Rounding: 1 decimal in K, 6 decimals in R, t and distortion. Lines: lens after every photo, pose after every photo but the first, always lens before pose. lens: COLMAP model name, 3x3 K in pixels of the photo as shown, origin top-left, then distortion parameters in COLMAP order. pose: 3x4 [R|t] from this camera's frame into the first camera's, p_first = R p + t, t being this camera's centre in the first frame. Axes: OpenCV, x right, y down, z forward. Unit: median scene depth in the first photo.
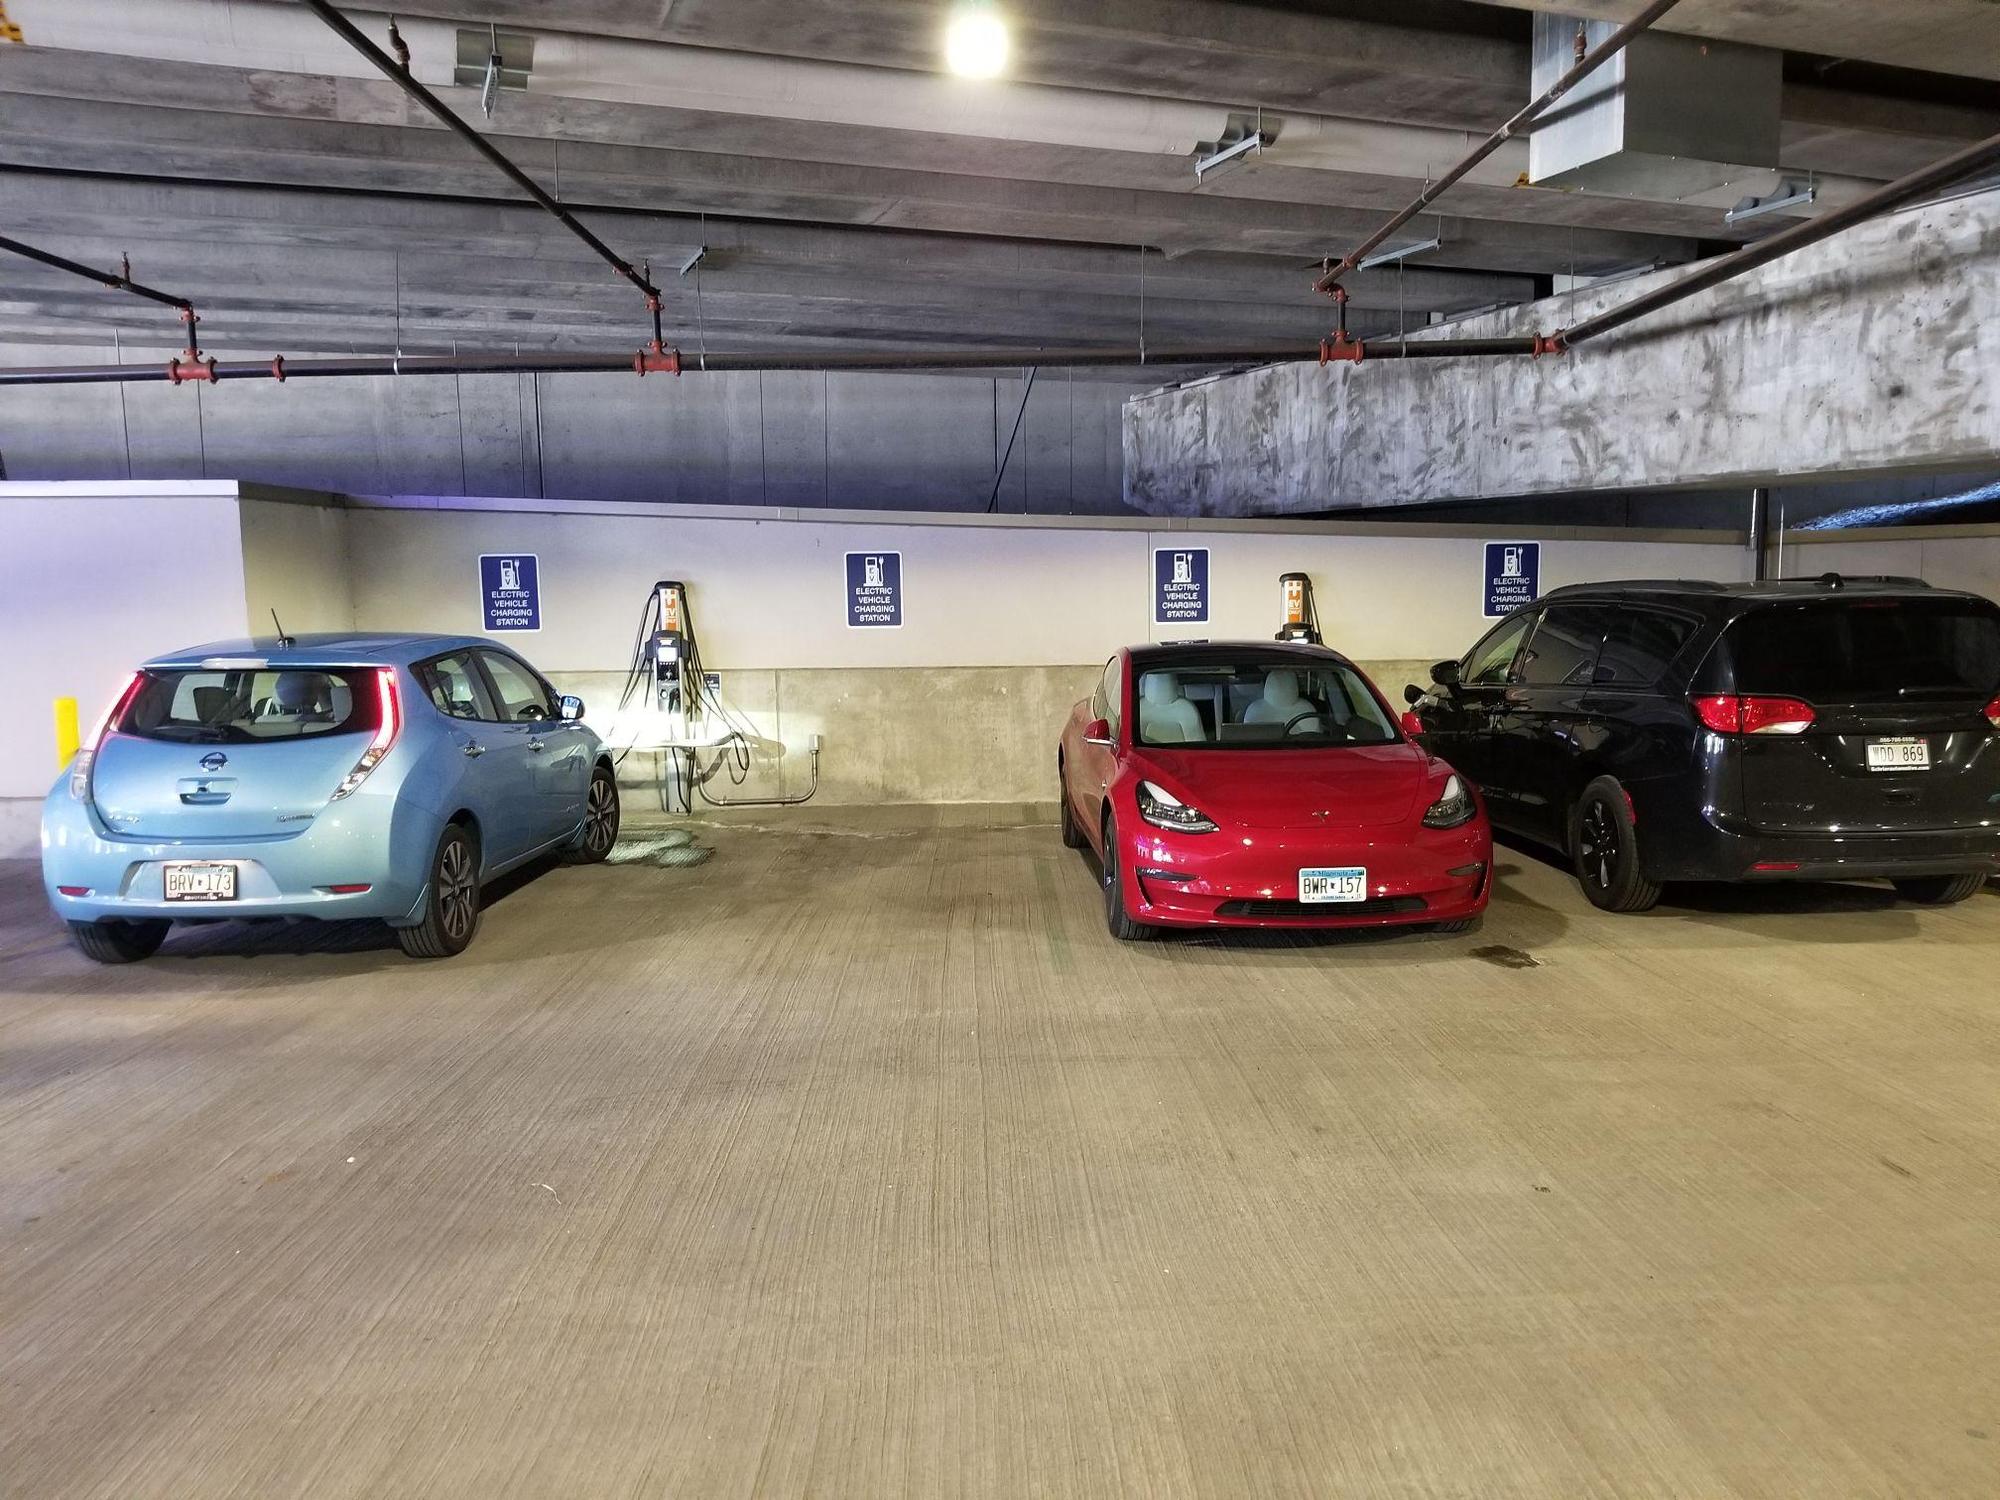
lens RADIAL K [[1638.8, 0, 983.4], [0, 1638.8, 759.9], [0, 0, 1]] dist [0.009134, -0.010679]
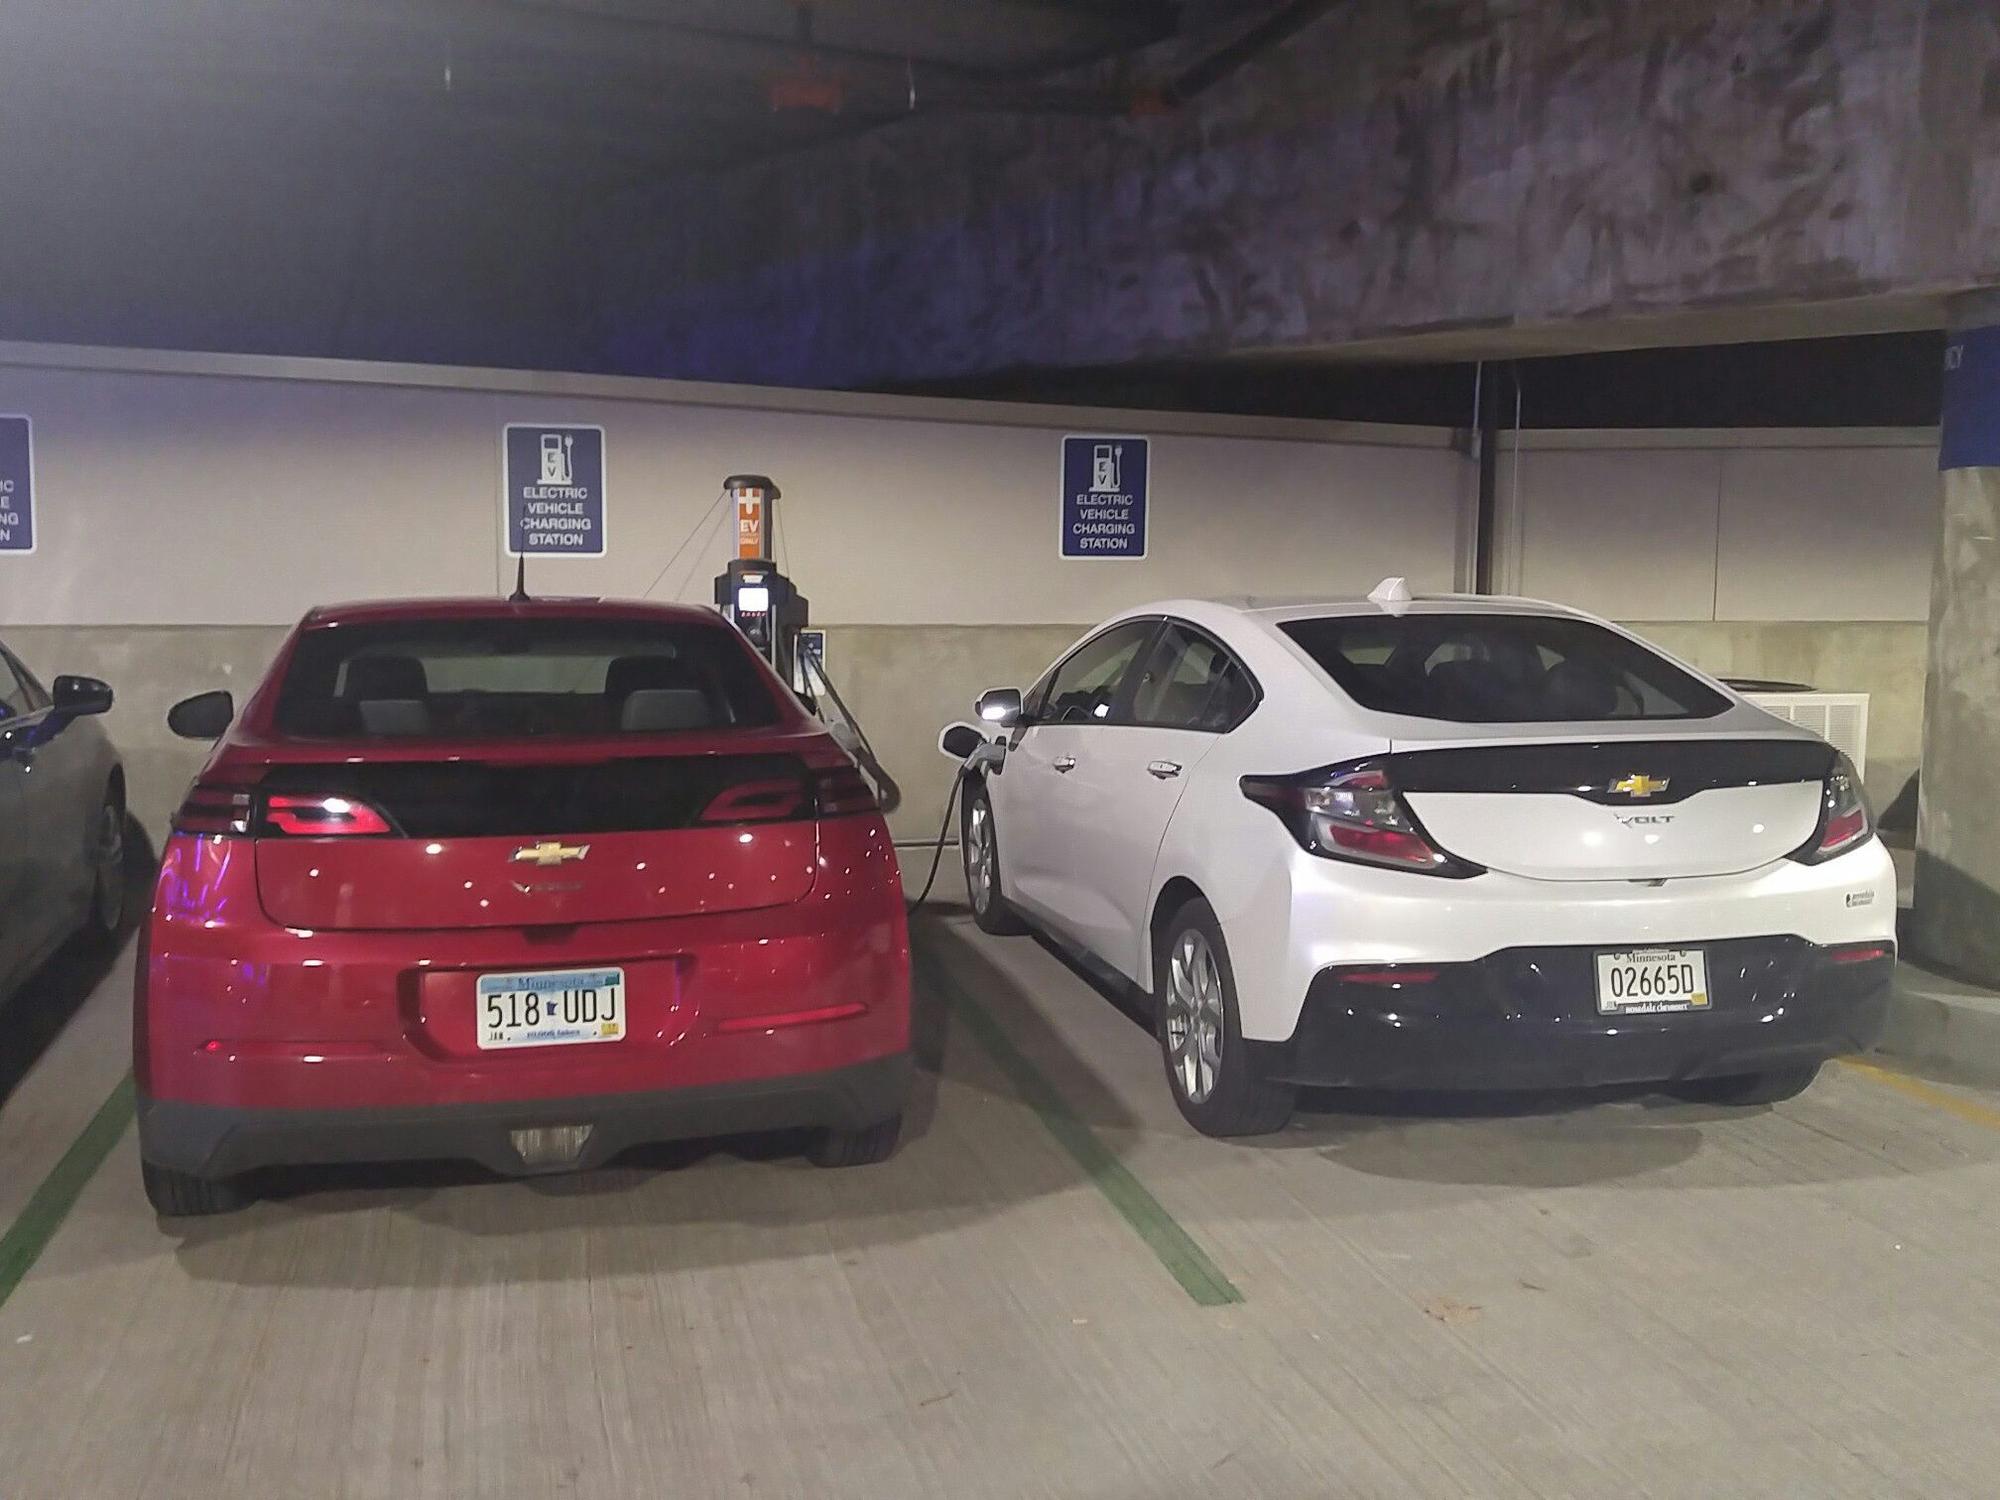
lens RADIAL K [[1638.8, 0, 1068.1], [0, 1638.8, 759.7], [0, 0, 1]] dist [0.009134, -0.010679]
pose [[0.974753, -0.007828, 0.223148, 0.169184], [-0.000370, 0.999327, 0.036671, -0.033135], [-0.223285, -0.035828, 0.974095, 0.394648]]
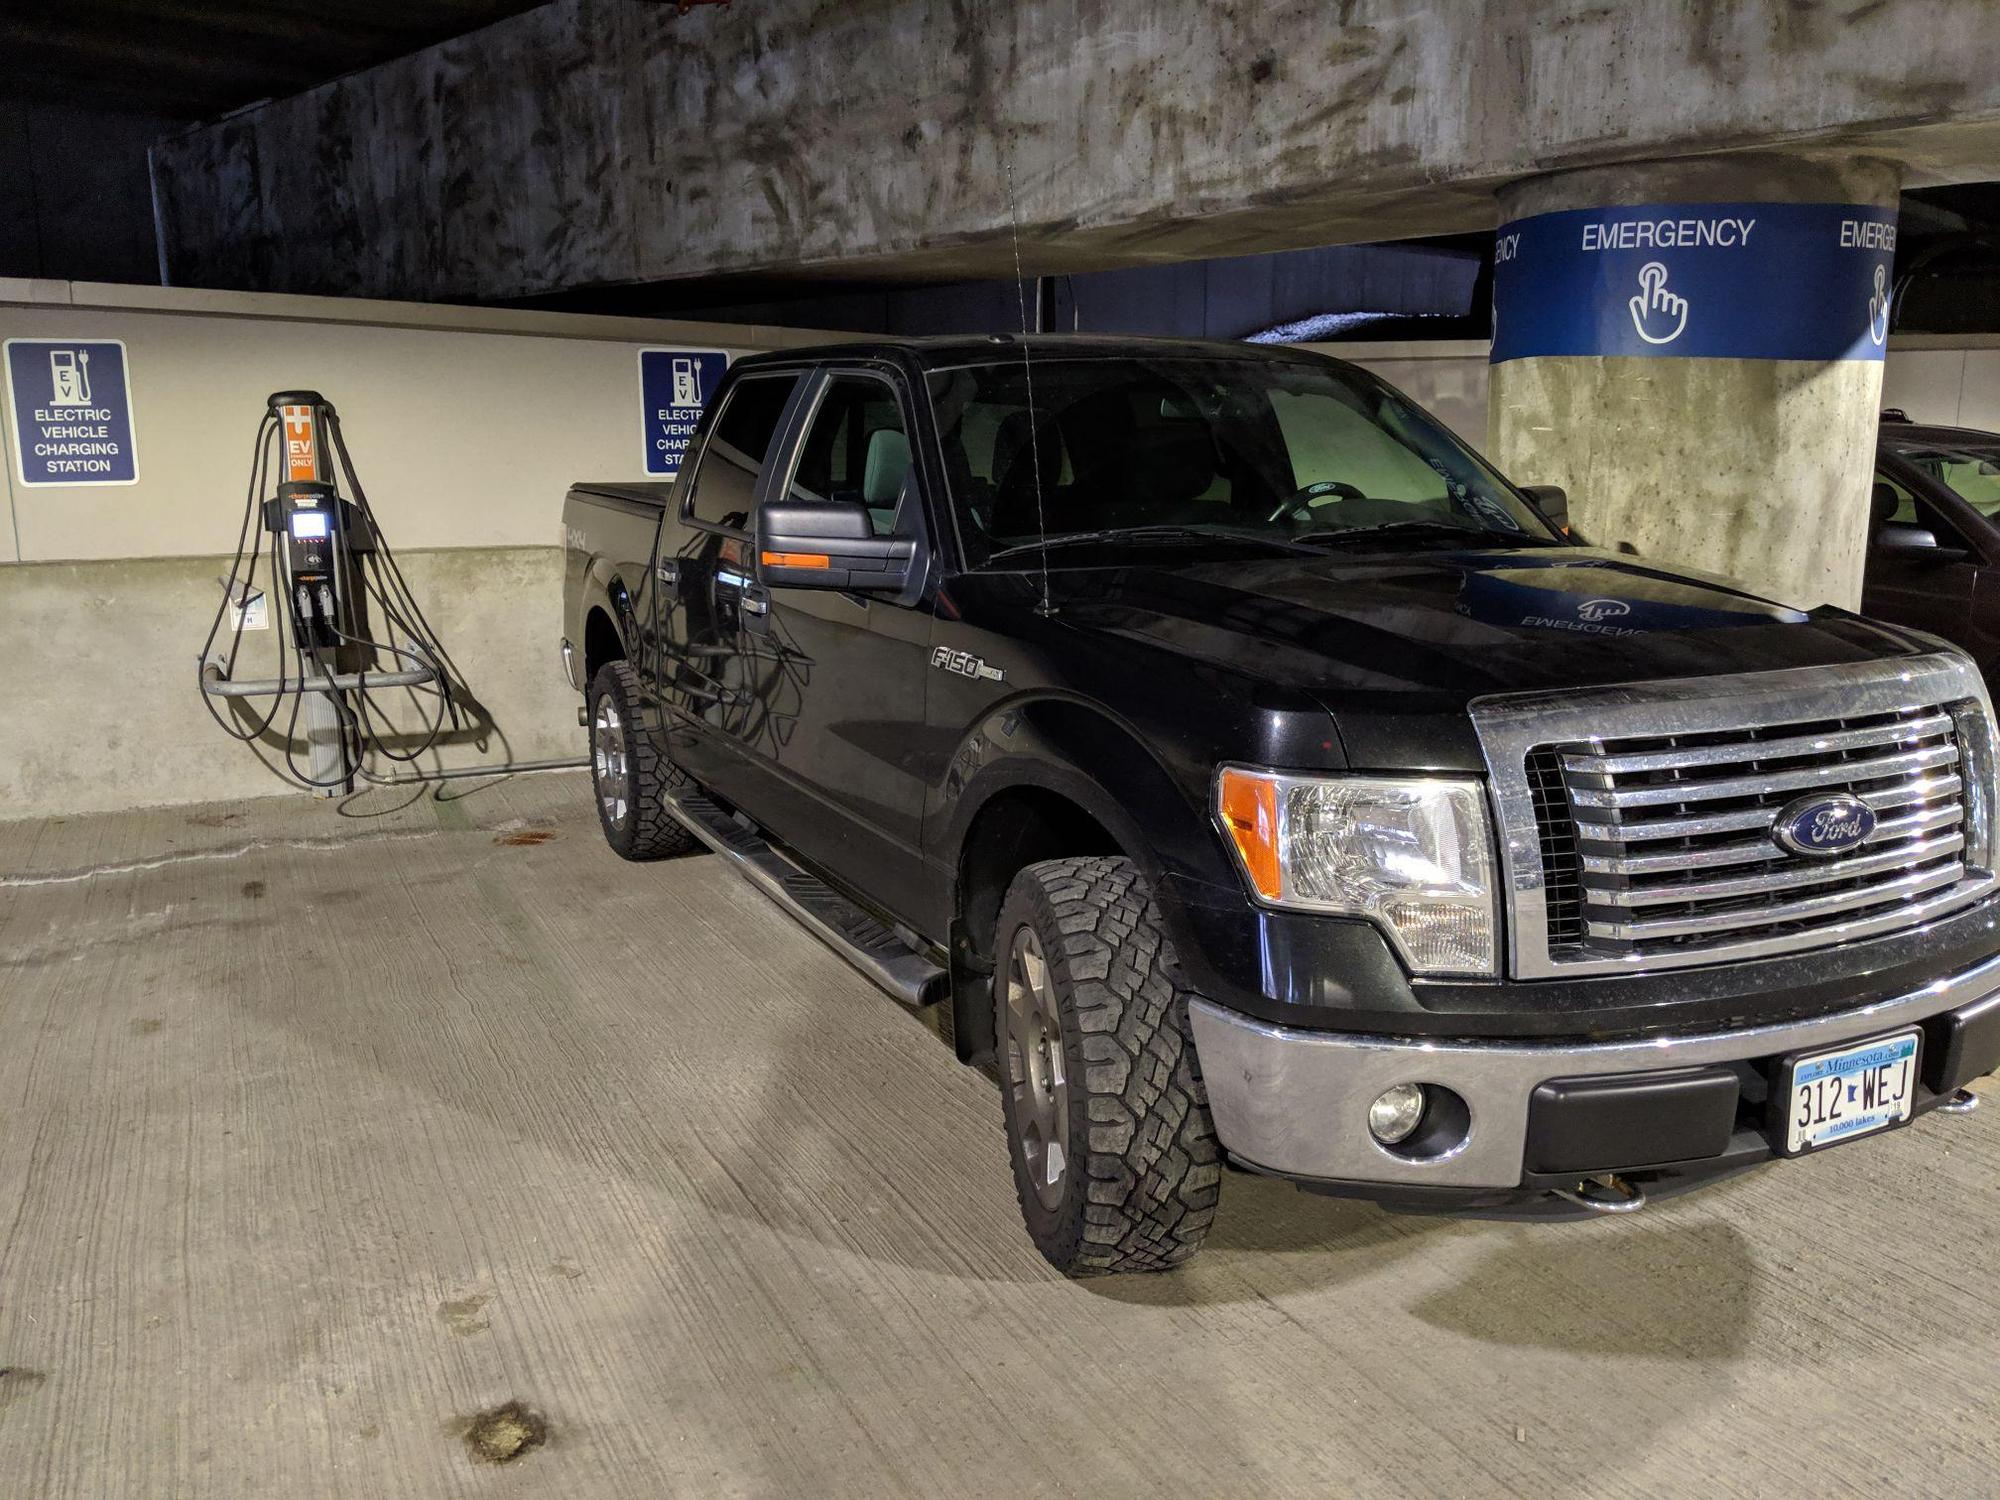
lens RADIAL K [[1494.5, 0, 1001.3], [0, 1494.5, 762.1], [0, 0, 1]] dist [0.045565, -0.061203]
pose [[0.904996, -0.083884, 0.417067, 0.190921], [0.041616, 0.993122, 0.109442, -0.036560], [-0.423379, -0.081687, 0.902262, 0.447149]]
